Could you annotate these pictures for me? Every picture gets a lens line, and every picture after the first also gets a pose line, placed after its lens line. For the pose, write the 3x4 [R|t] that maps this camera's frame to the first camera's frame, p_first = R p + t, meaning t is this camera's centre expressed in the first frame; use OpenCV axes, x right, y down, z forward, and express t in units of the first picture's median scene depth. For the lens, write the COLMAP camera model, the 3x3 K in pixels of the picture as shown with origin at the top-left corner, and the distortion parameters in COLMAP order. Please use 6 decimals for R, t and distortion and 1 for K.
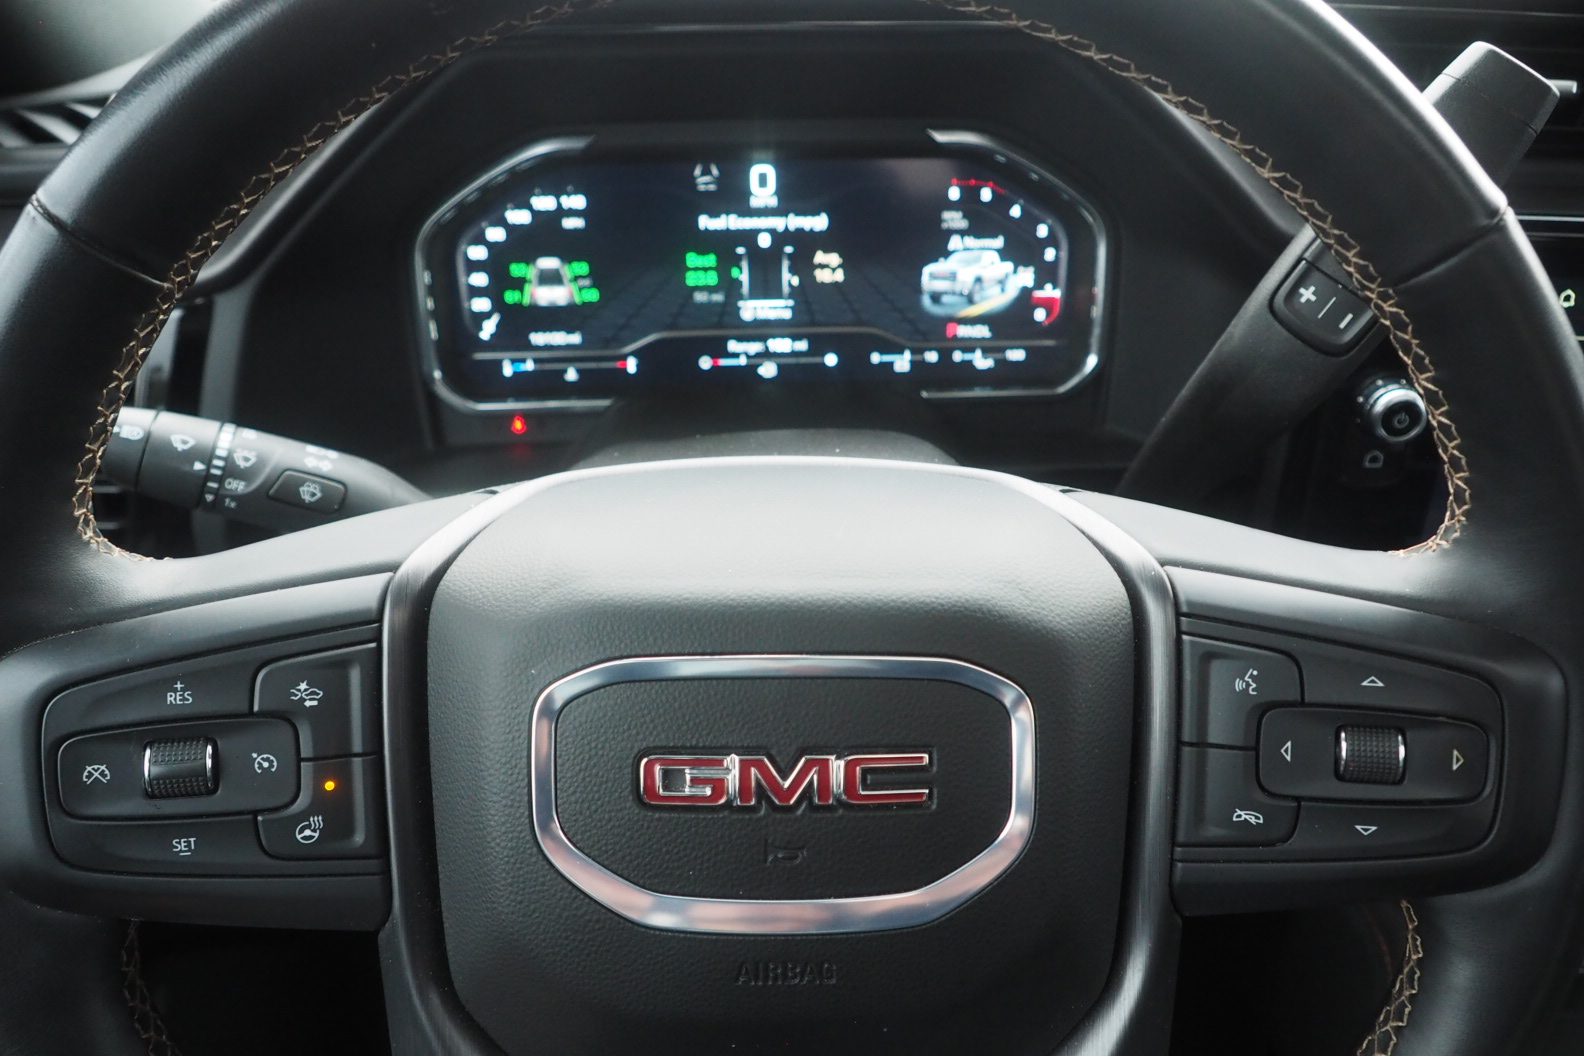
lens RADIAL K [[1103.7, 0, 792.0], [0, 1103.7, 528.0], [0, 0, 1]] dist [-0.024663, -0.002534]
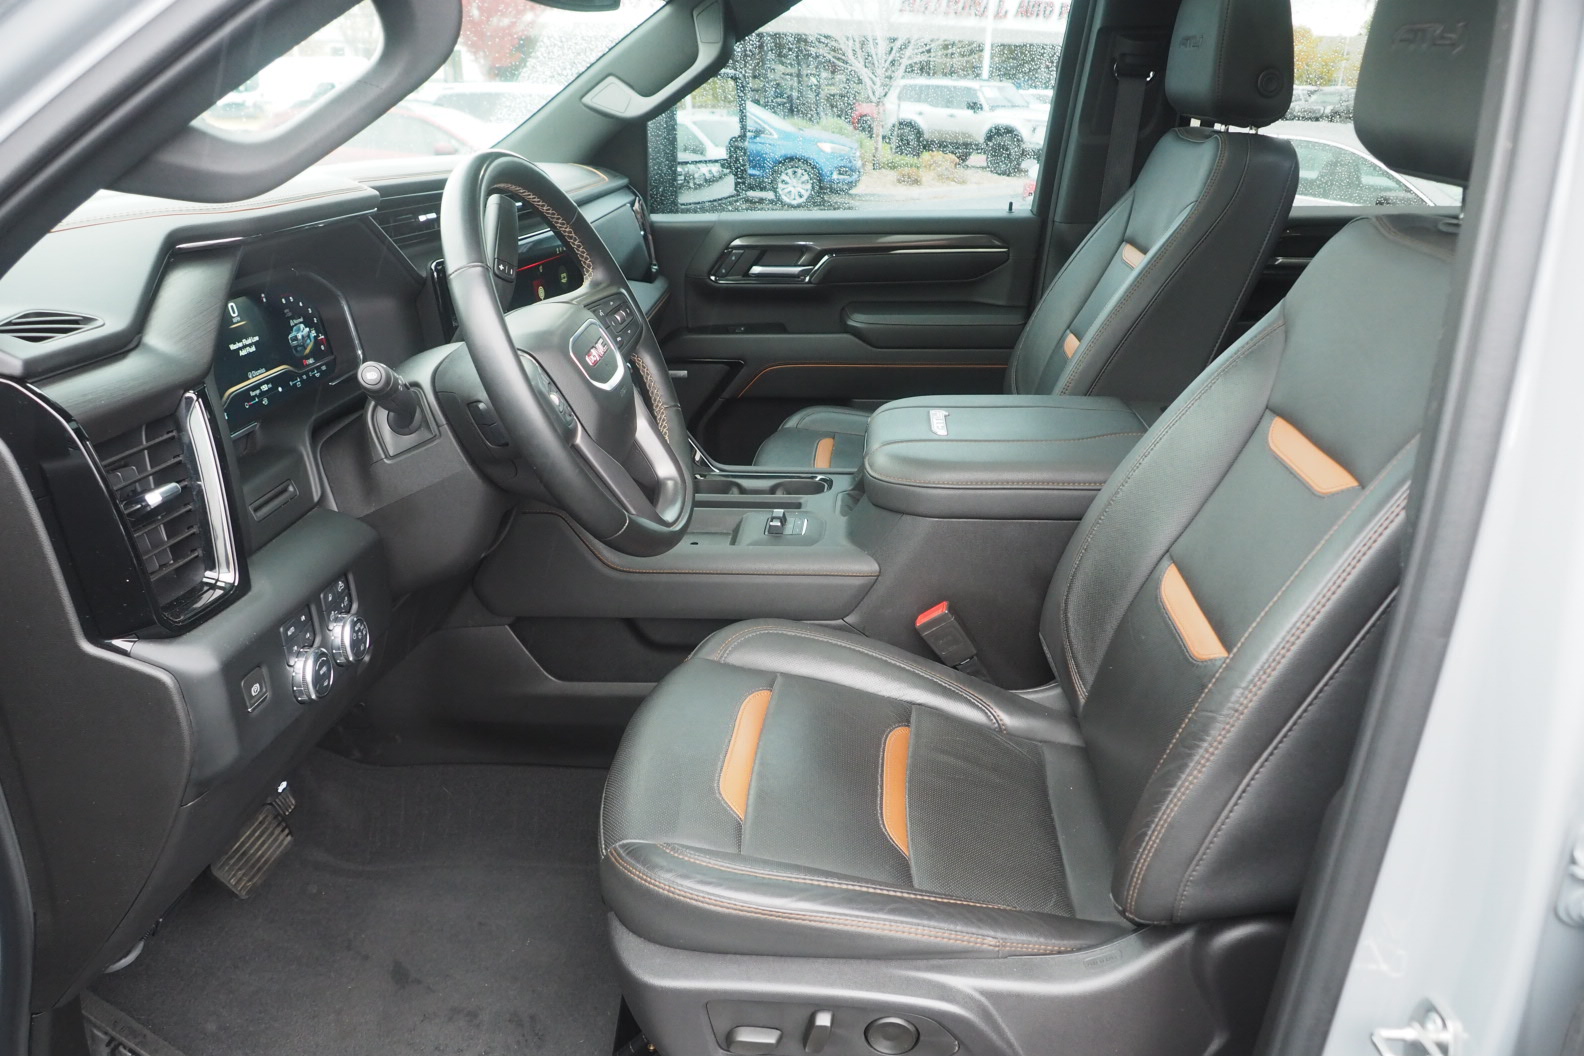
lens RADIAL K [[1103.7, 0, 792.0], [0, 1103.7, 528.0], [0, 0, 1]] dist [-0.024663, -0.002534]
pose [[0.129036, -0.356922, 0.925179, -1.851560], [0.536220, 0.809926, 0.237672, 0.080088], [-0.834157, 0.465432, 0.295898, -0.261156]]
